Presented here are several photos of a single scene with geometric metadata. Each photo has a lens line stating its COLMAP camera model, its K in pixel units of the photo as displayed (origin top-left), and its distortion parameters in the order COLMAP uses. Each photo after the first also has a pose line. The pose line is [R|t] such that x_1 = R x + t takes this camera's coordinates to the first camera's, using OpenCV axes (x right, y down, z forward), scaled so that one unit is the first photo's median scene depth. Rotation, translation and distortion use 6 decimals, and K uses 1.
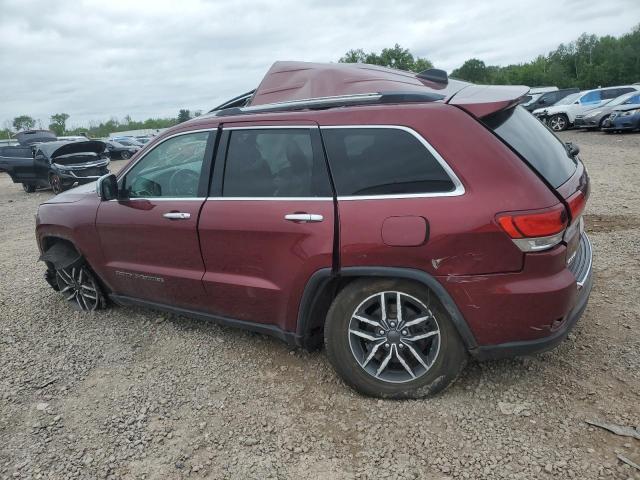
lens RADIAL K [[506.5, 0, 320.0], [0, 506.5, 240.0], [0, 0, 1]] dist [0.008394, 0.007587]
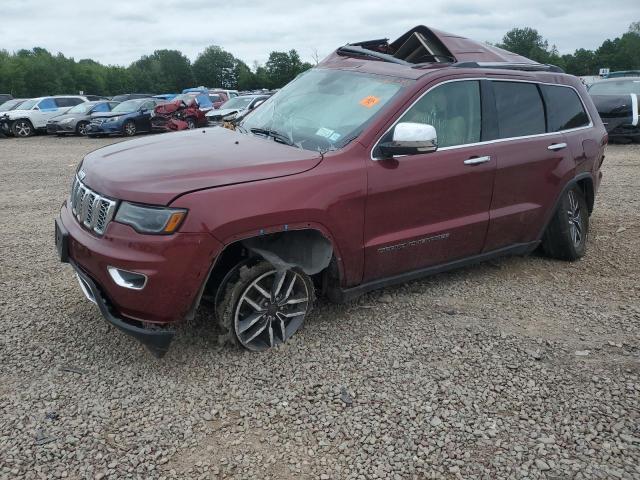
lens RADIAL K [[506.5, 0, 320.0], [0, 506.5, 240.0], [0, 0, 1]] dist [0.008394, 0.007587]
pose [[0.398334, -0.176603, 0.900079, -0.865007], [0.205272, 0.973565, 0.100178, -0.038101], [-0.893976, 0.144856, 0.424055, 0.560921]]
